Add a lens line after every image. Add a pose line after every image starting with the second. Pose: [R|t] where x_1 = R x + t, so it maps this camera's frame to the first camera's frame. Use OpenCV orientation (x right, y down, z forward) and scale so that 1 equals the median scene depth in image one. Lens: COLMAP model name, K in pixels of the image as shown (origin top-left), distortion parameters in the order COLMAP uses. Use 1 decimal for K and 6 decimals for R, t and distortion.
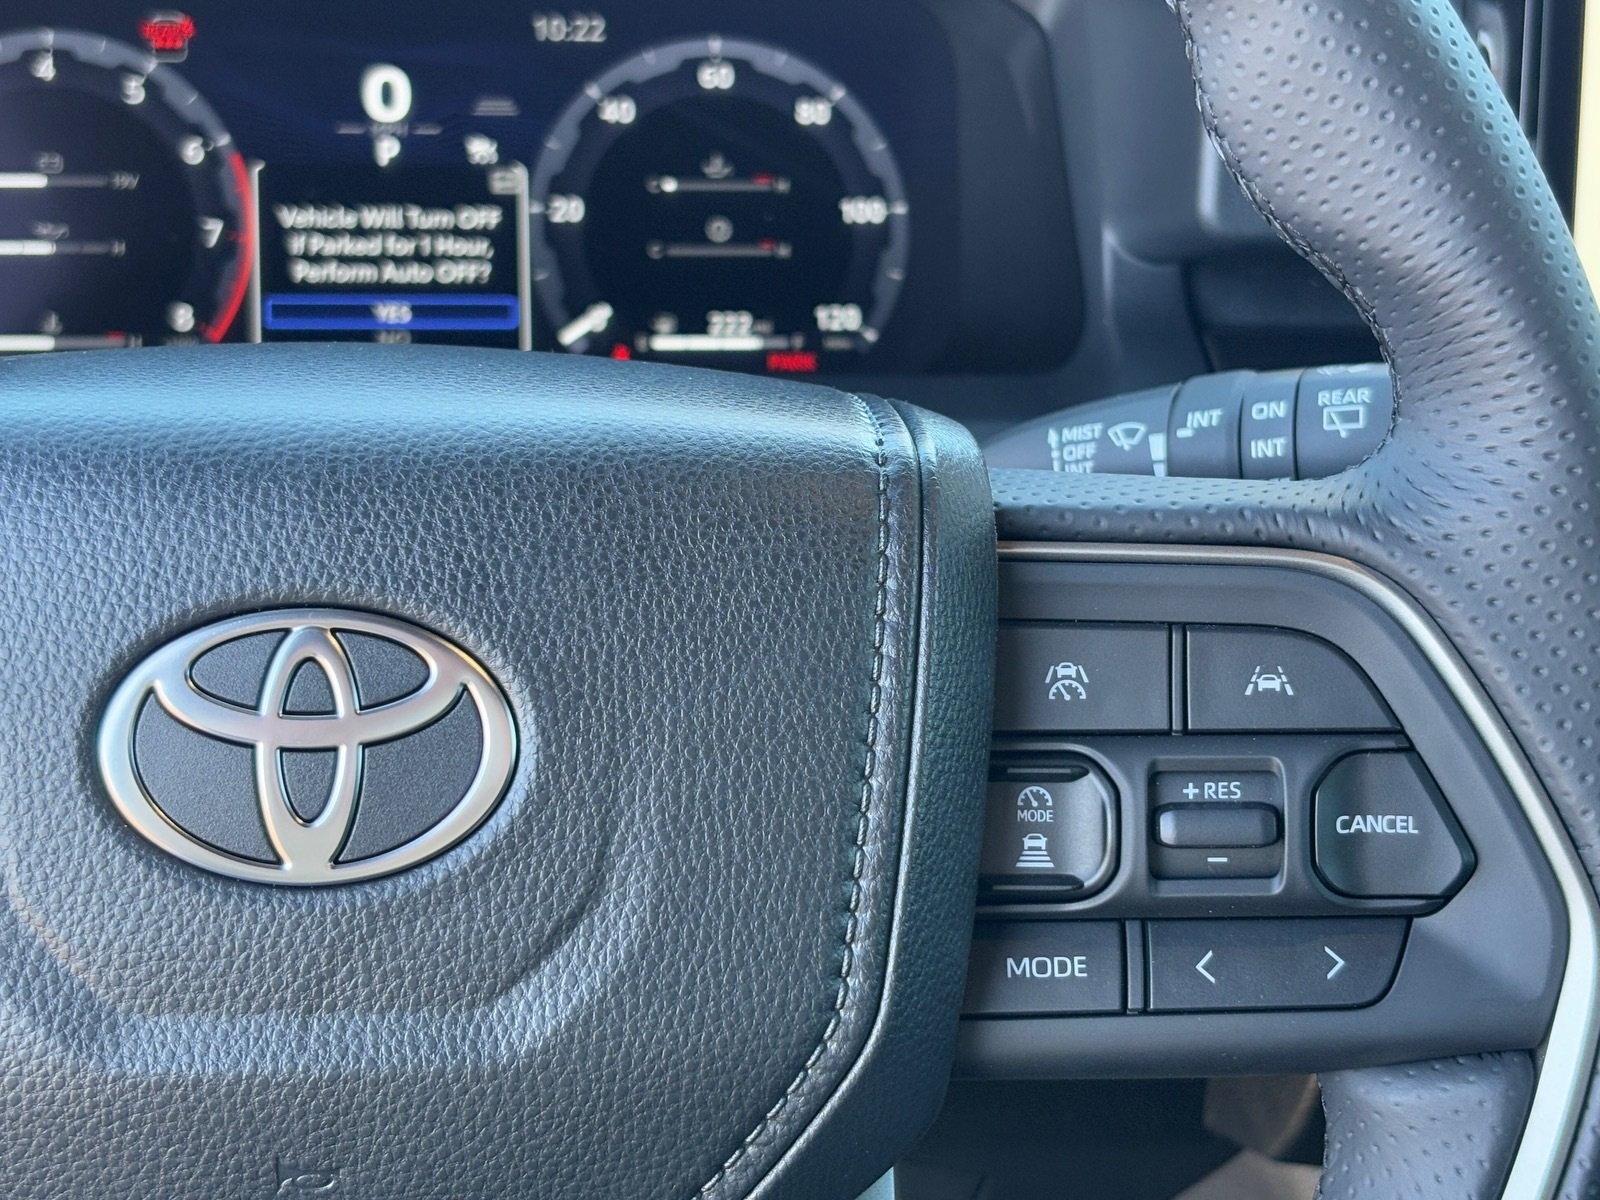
lens RADIAL K [[2480.2, 0, 856.6], [0, 2480.2, 609.1], [0, 0, 1]] dist [0.247497, -1.166352]
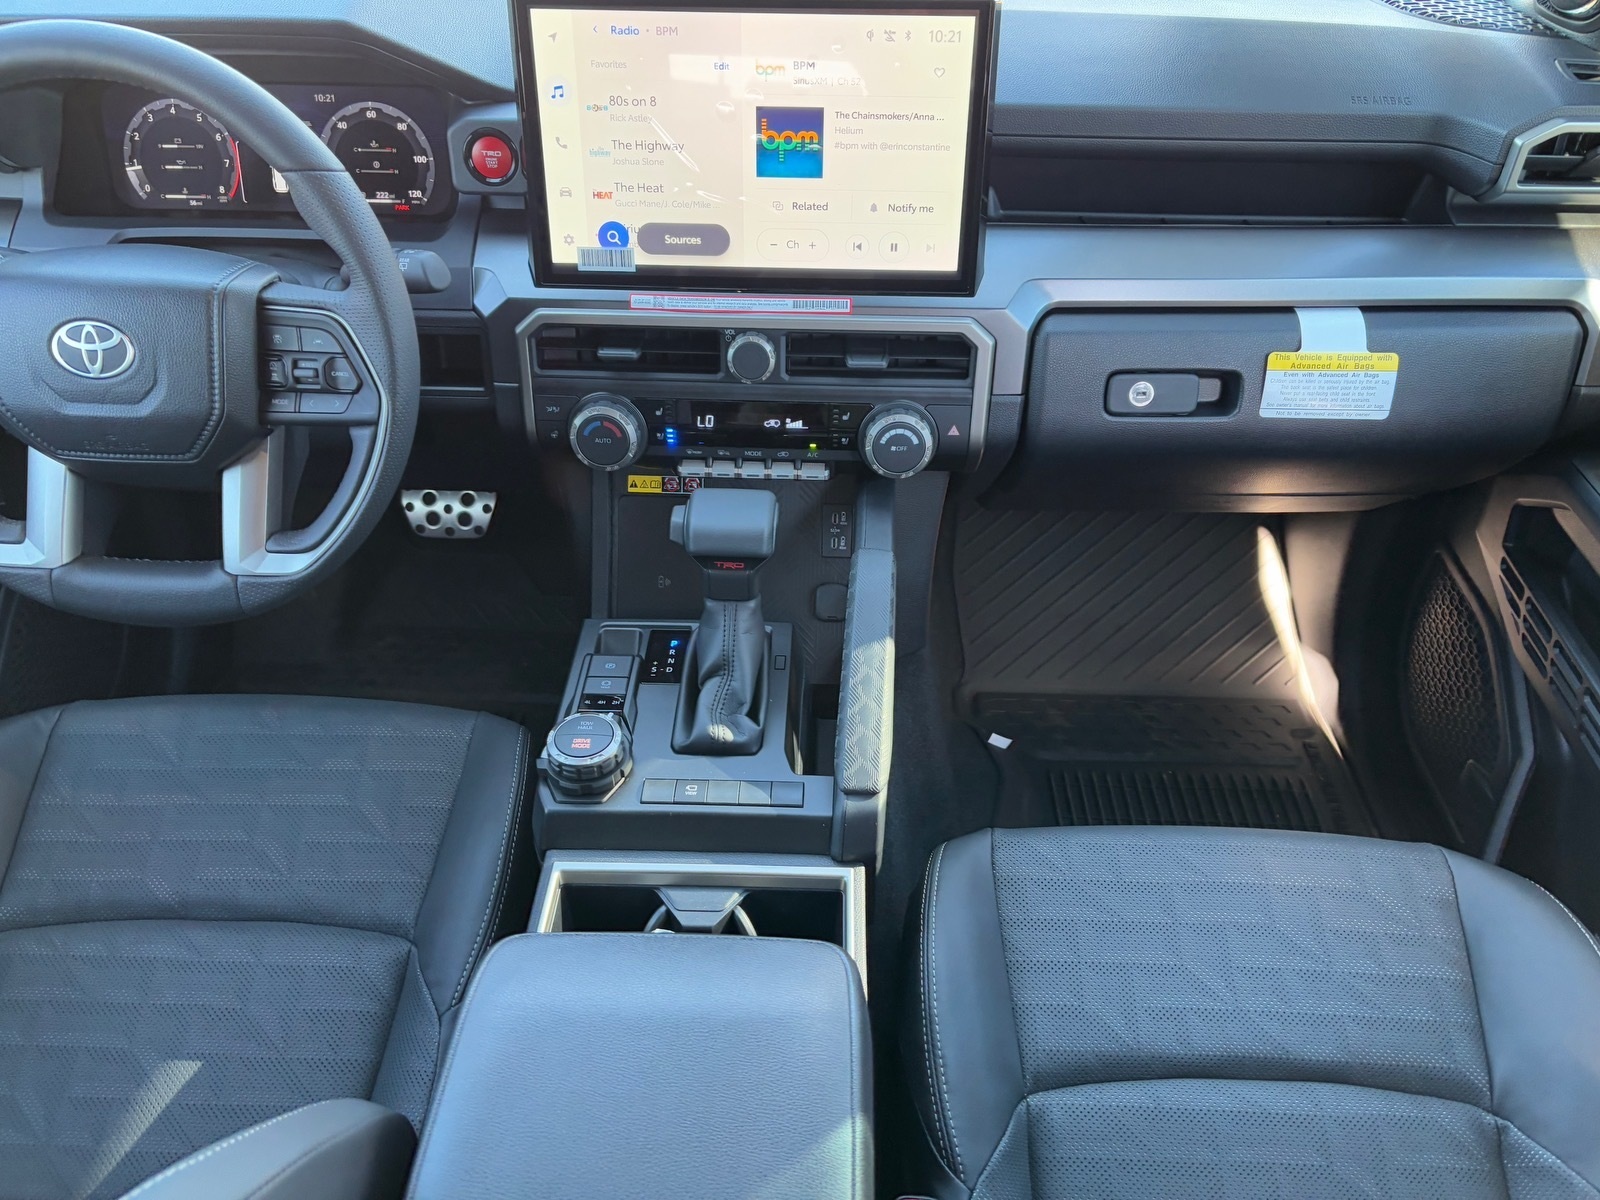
lens RADIAL K [[1211.4, 0, 820.3], [0, 1211.4, 597.6], [0, 0, 1]] dist [0.026388, -0.041010]
pose [[0.989876, 0.075425, -0.120236, 1.495642], [-0.031966, 0.943824, 0.328899, -0.312902], [0.138289, -0.321726, 0.936680, -1.180911]]
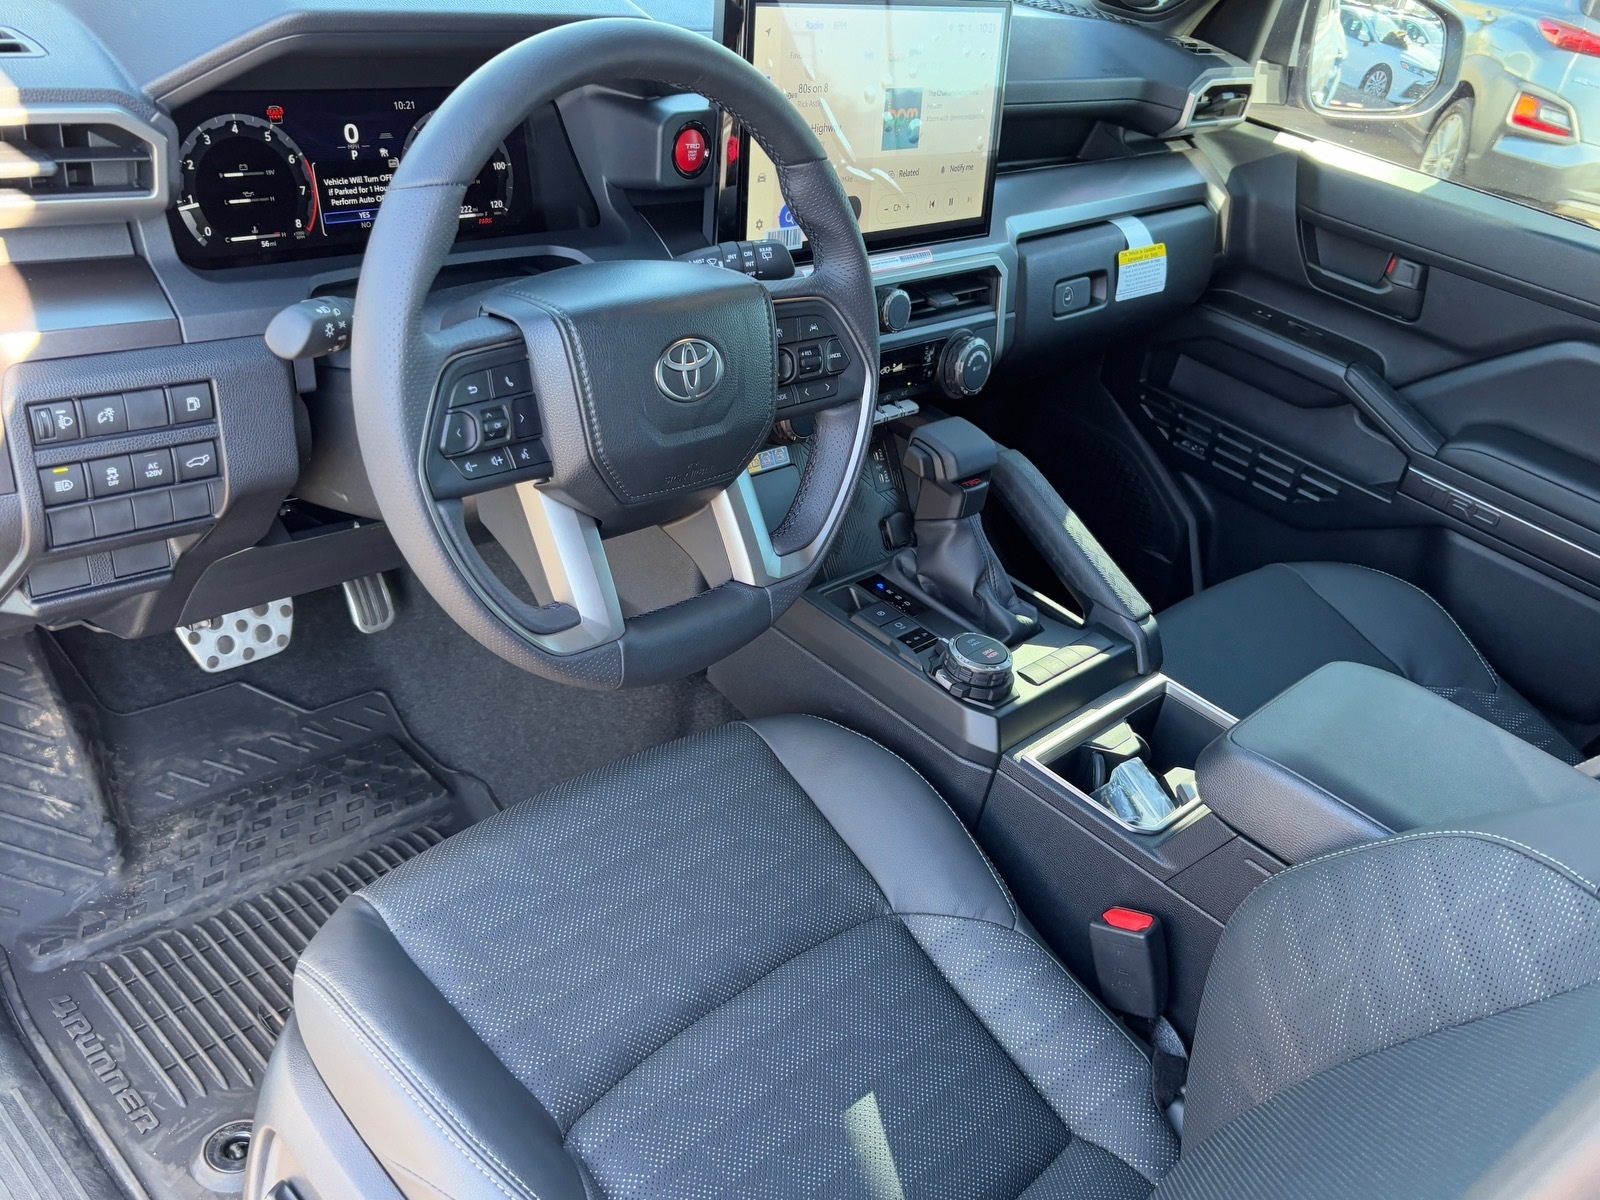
lens RADIAL K [[1426.9, 0, 800.0], [0, 1426.9, 600.0], [0, 0, 1]] dist [0.005180, 0.023677]
pose [[0.763219, -0.231455, 0.603262, -1.704317], [0.055652, 0.953718, 0.295508, -0.297590], [-0.643739, -0.191965, 0.740777, -1.121362]]
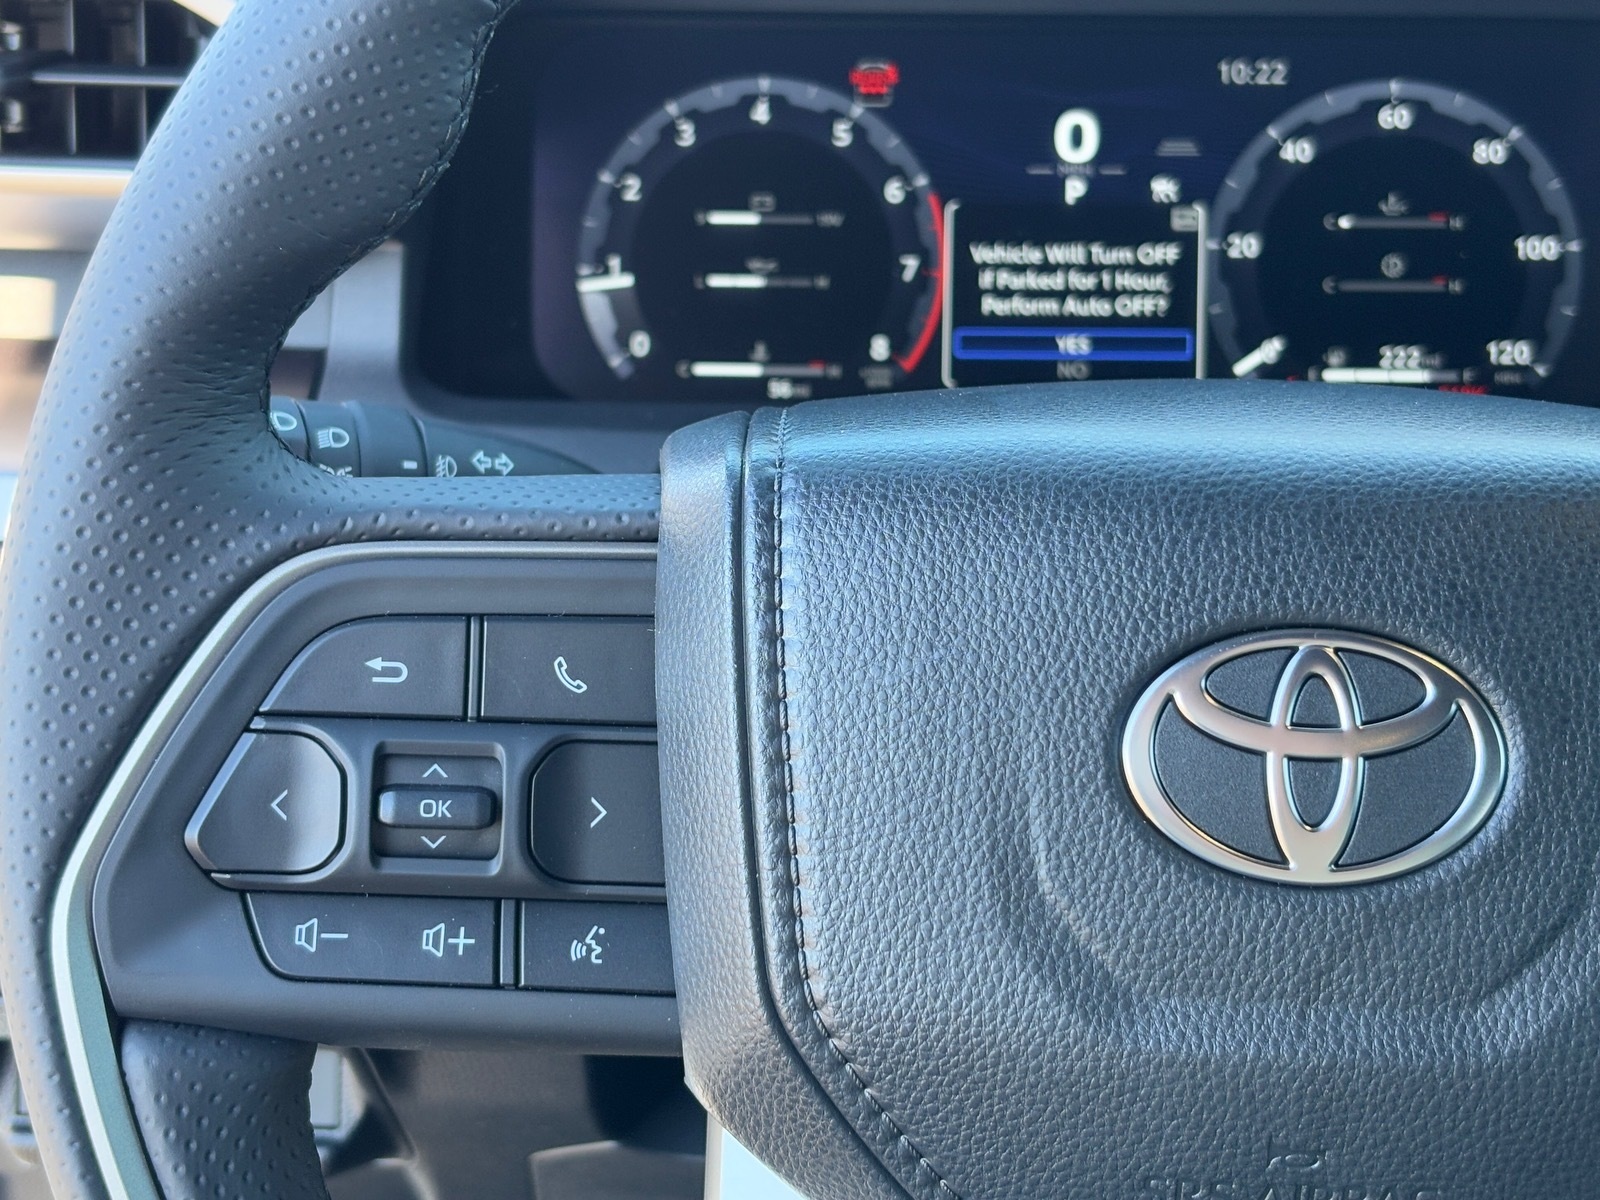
lens RADIAL K [[2499.1, 0, 775.7], [0, 2499.1, 589.4], [0, 0, 1]] dist [0.226352, -1.237389]
pose [[0.987498, 0.029388, -0.154870, -0.277234], [-0.031960, 0.999389, -0.014149, 0.005464], [0.154359, 0.018921, 0.987834, -0.107750]]
